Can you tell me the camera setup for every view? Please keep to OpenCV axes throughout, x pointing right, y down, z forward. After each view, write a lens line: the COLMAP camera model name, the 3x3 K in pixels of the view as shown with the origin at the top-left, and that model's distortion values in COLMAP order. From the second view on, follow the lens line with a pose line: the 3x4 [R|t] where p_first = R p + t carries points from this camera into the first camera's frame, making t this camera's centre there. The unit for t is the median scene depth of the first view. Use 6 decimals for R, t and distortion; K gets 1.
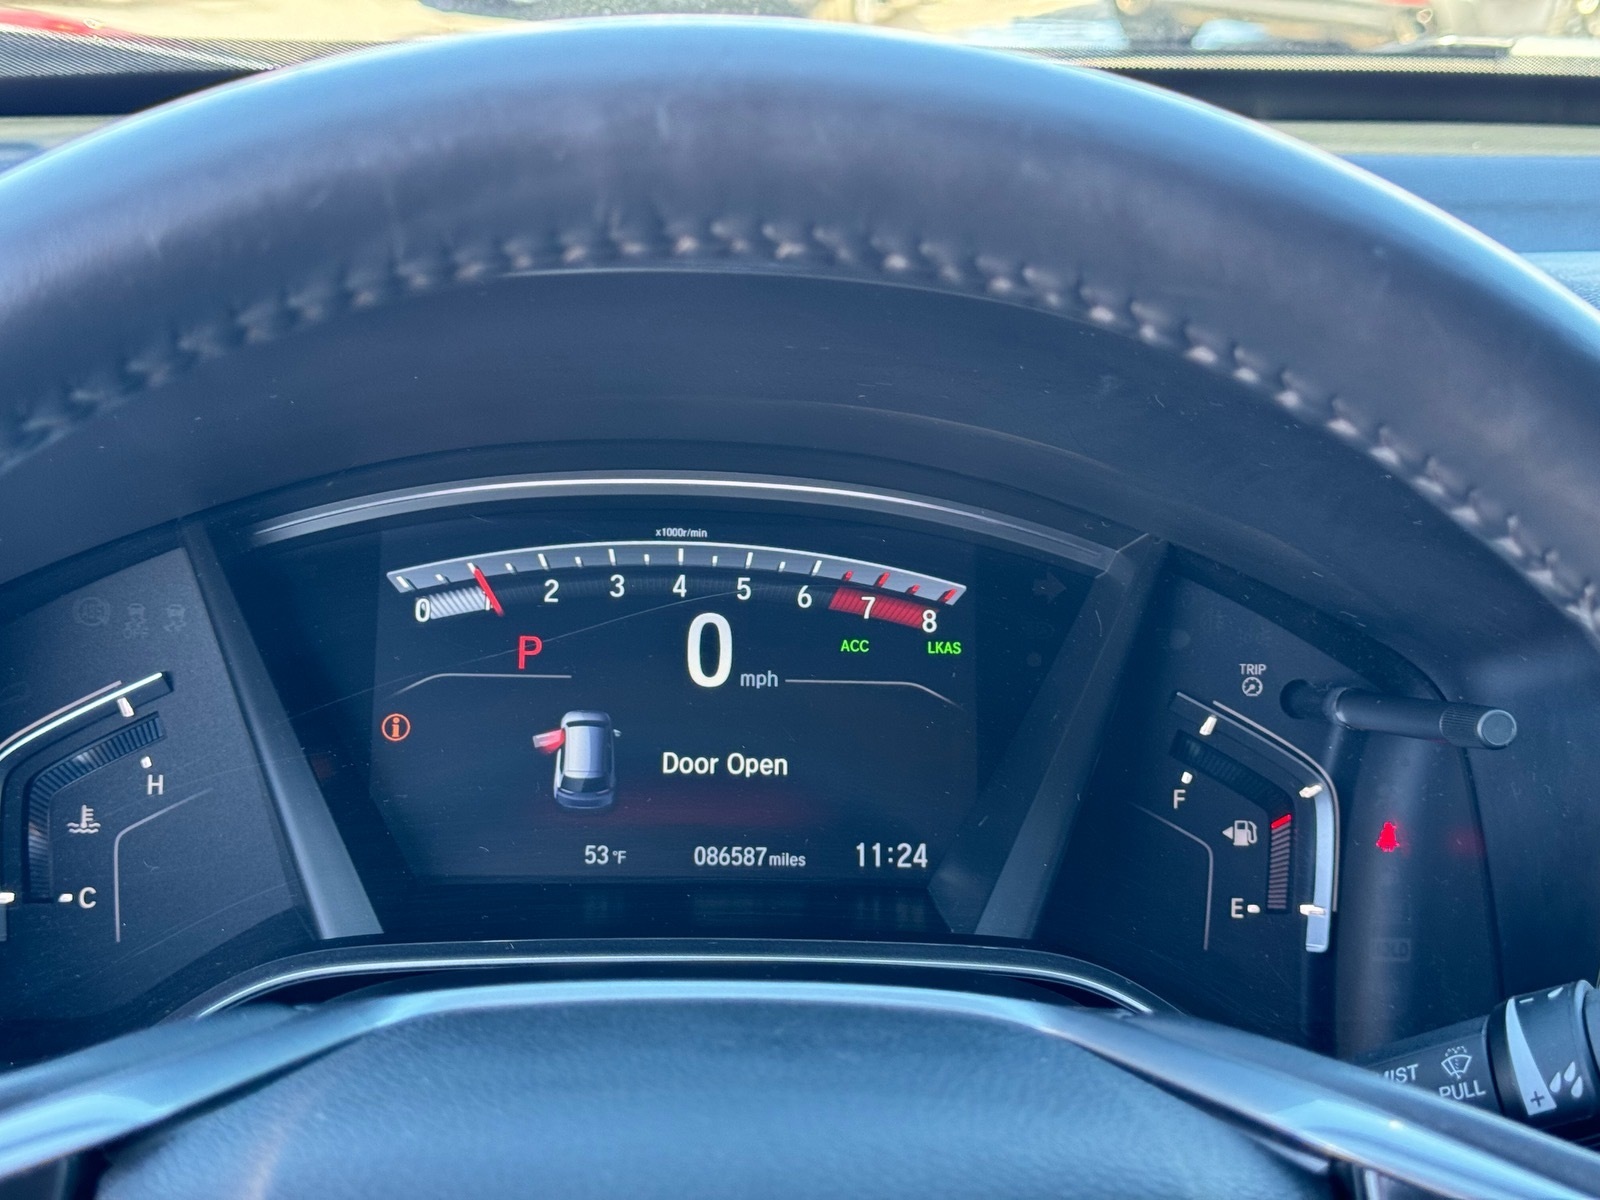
lens RADIAL K [[2316.2, 0, 810.0], [0, 2316.2, 585.3], [0, 0, 1]] dist [0.077956, 0.000000]
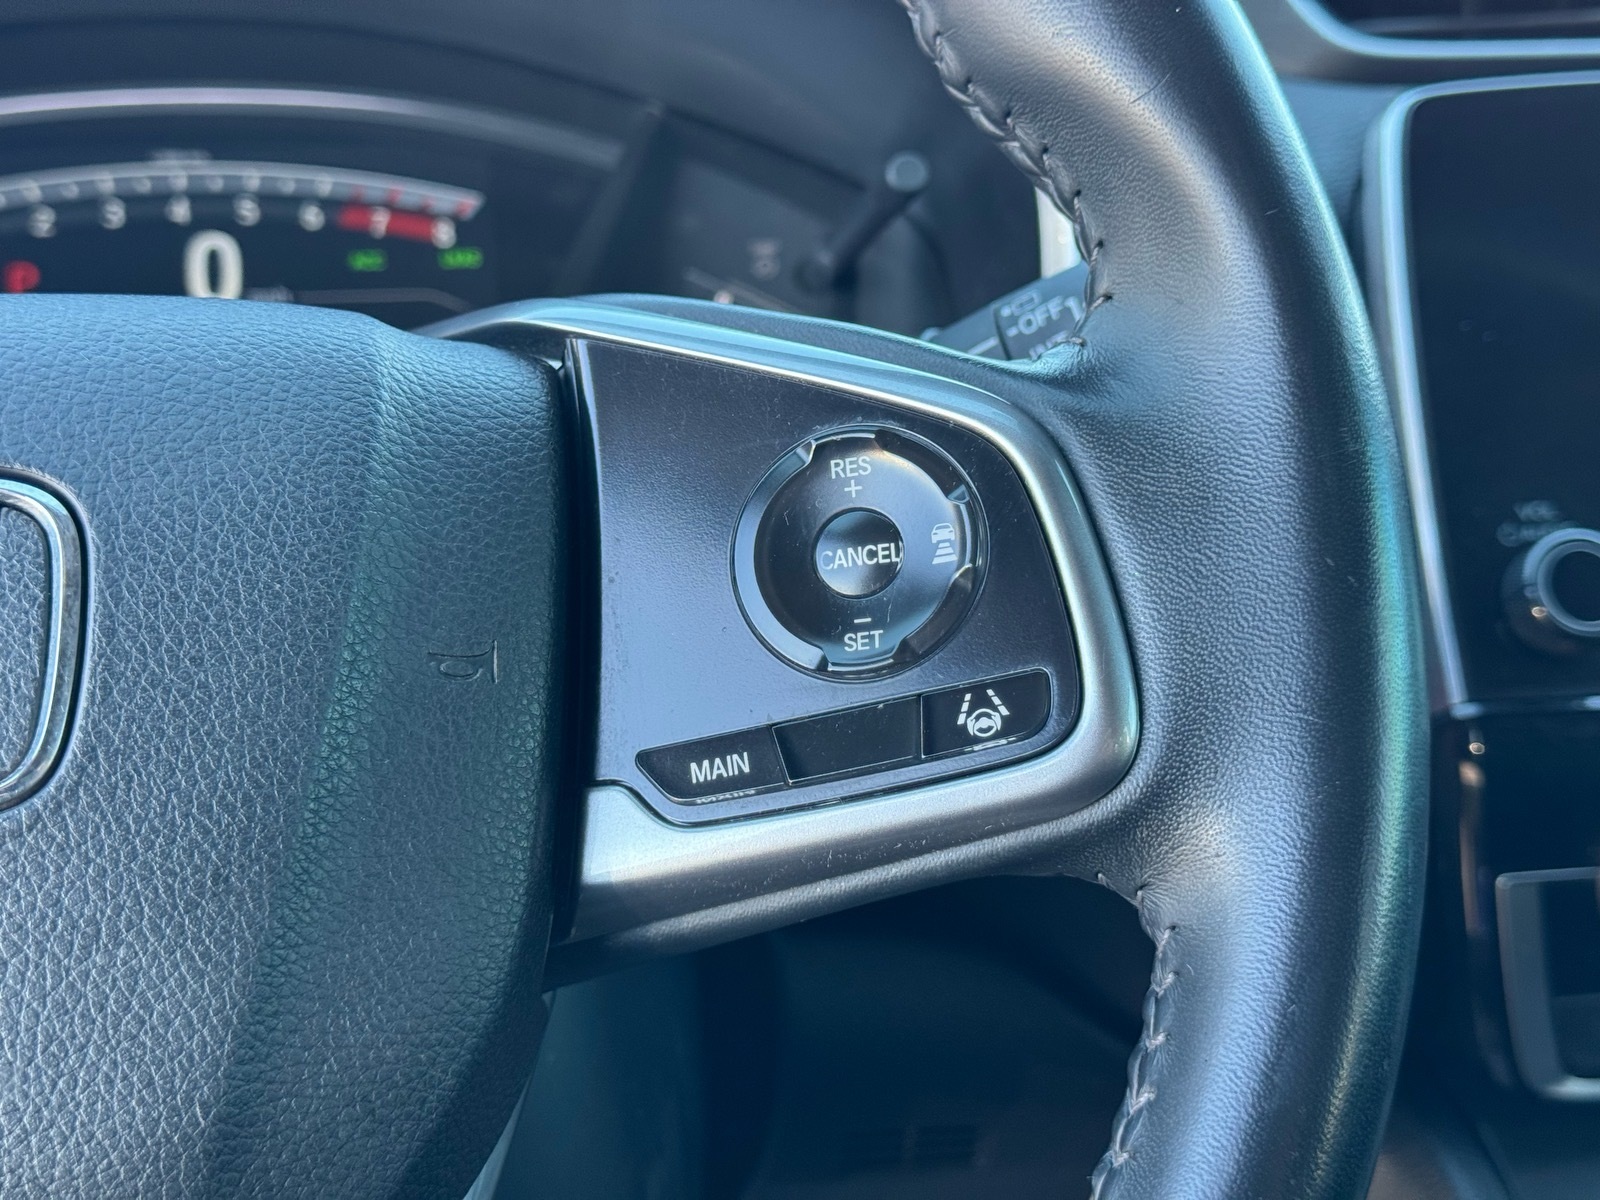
lens RADIAL K [[2316.2, 0, 794.9], [0, 2316.2, 593.6], [0, 0, 1]] dist [0.077956, 0.000000]
pose [[0.994858, -0.077963, 0.064644, 0.126396], [0.077561, 0.996950, 0.008712, 0.174114], [-0.065126, -0.003653, 0.997870, 0.005414]]
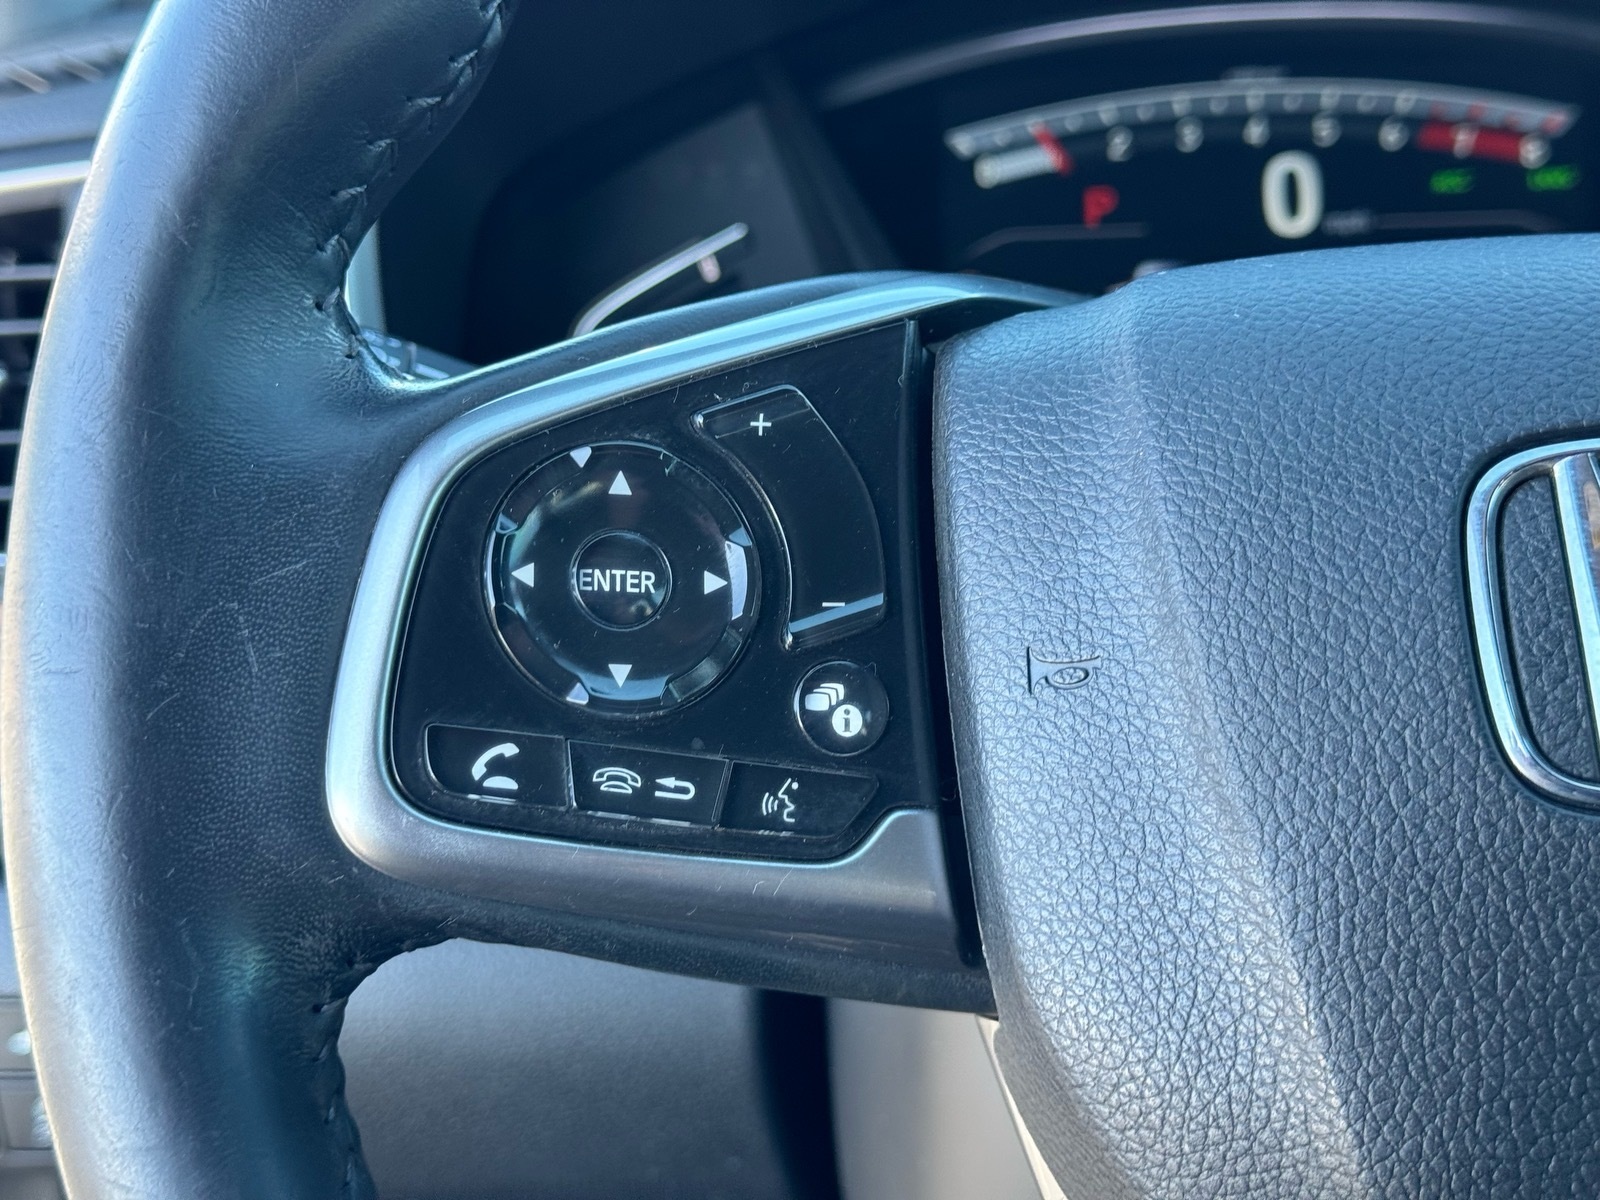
lens RADIAL K [[2316.2, 0, 791.8], [0, 2316.2, 611.3], [0, 0, 1]] dist [0.077956, 0.000000]
pose [[0.987179, -0.037271, -0.155203, -0.103685], [0.043662, 0.998324, 0.037974, 0.152722], [0.153528, -0.044264, 0.987152, 0.026729]]
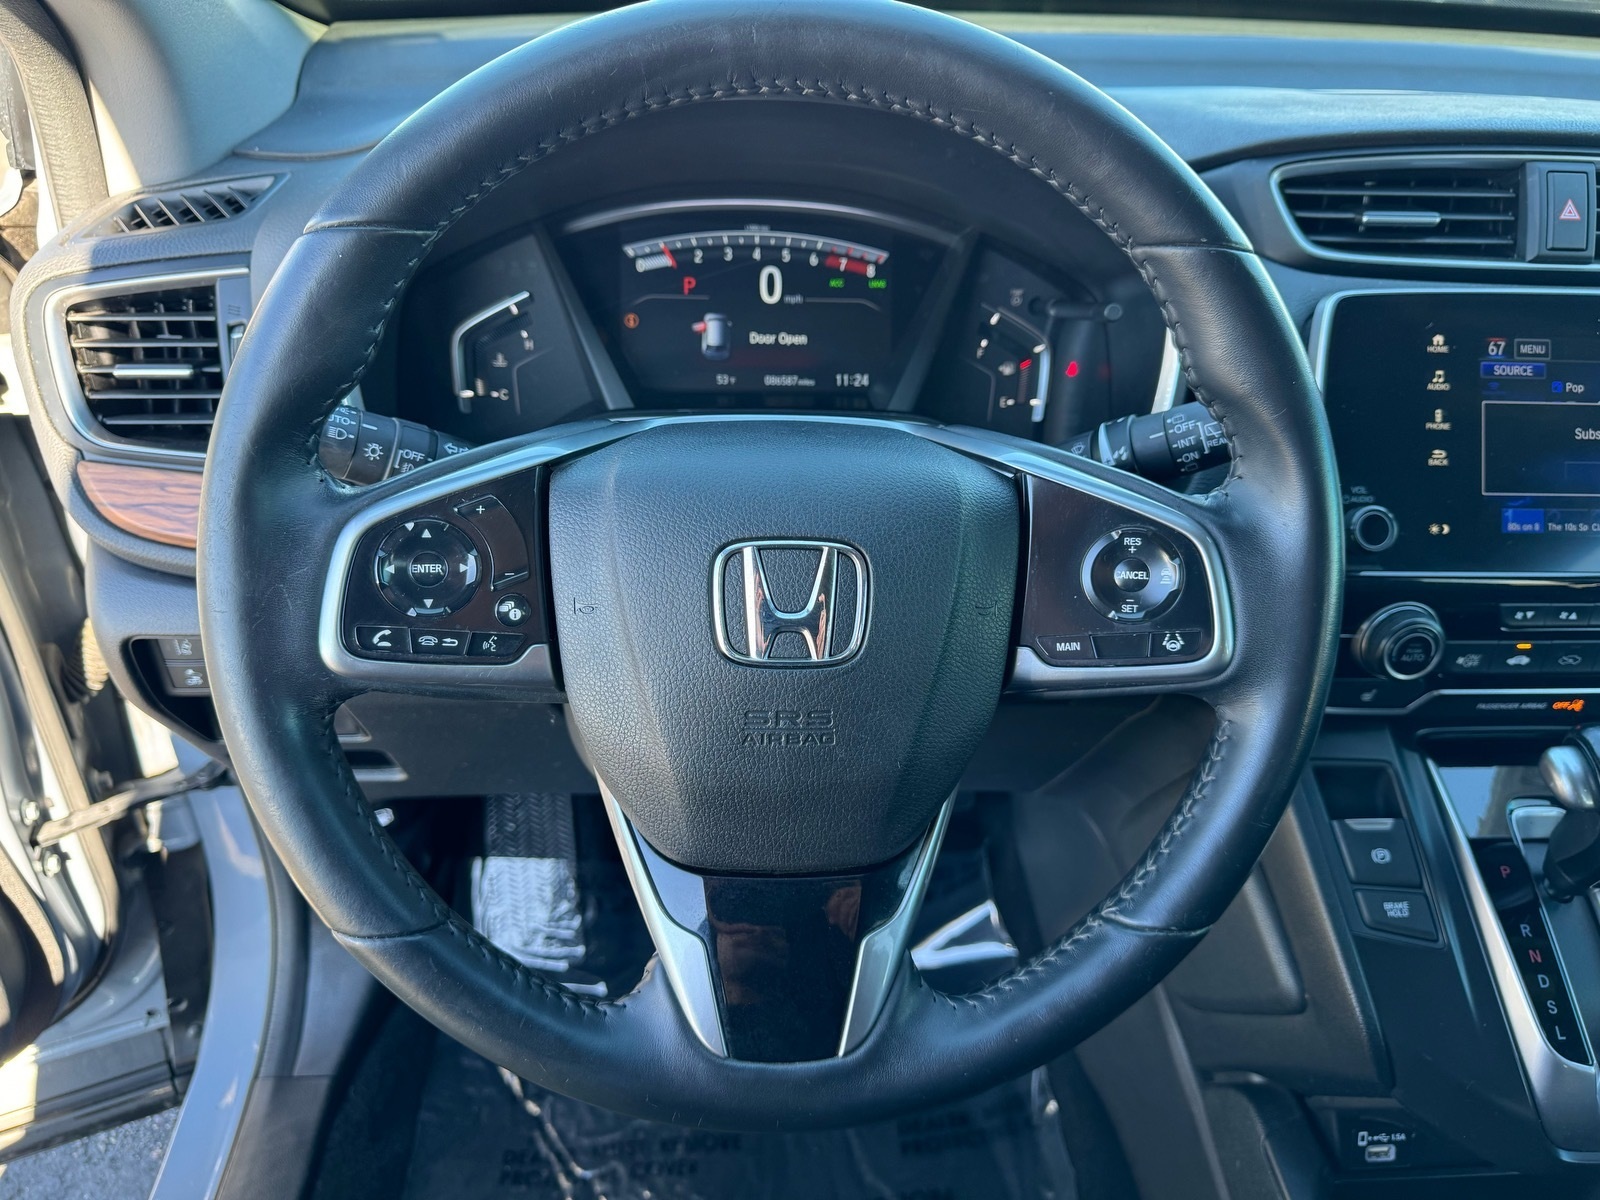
lens RADIAL K [[1130.2, 0, 804.0], [0, 1130.2, 609.3], [0, 0, 1]] dist [0.041710, -0.047516]
pose [[0.999940, 0.000452, -0.010969, 0.000192], [0.002738, 0.957300, 0.289083, 0.011865], [0.010631, -0.289096, 0.957241, -0.120070]]
